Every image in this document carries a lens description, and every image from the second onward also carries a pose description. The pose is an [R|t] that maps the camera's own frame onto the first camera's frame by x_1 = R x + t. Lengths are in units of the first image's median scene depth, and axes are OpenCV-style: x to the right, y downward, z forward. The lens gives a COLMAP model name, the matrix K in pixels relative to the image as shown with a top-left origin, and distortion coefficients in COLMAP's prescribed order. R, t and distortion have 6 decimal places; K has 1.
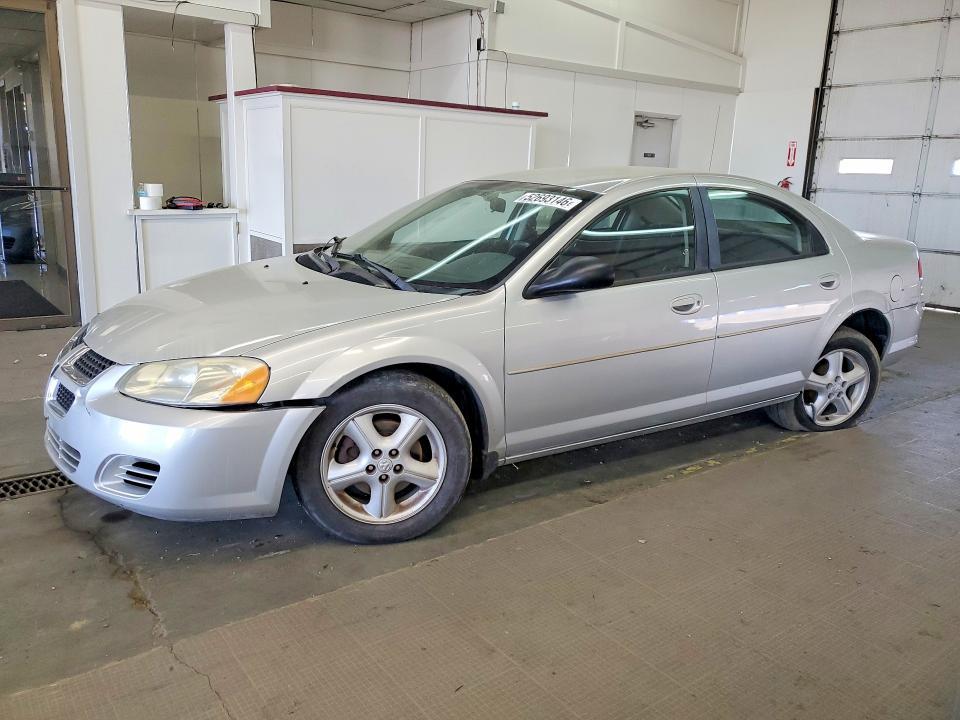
lens RADIAL K [[777.2, 0, 477.7], [0, 777.2, 359.0], [0, 0, 1]] dist [0.018340, 0.010491]
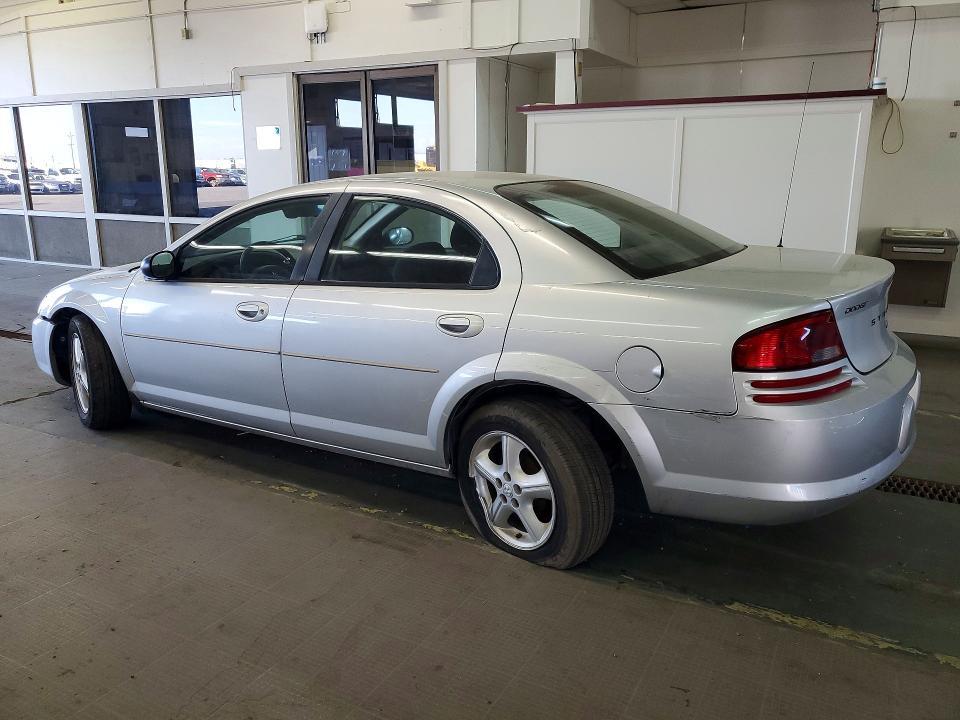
lens RADIAL K [[777.2, 0, 478.4], [0, 777.2, 365.0], [0, 0, 1]] dist [0.018340, 0.010491]
pose [[0.402766, 0.186954, -0.896006, 1.098603], [-0.198688, 0.973434, 0.113797, -0.147981], [0.893478, 0.132192, 0.429212, 0.722500]]
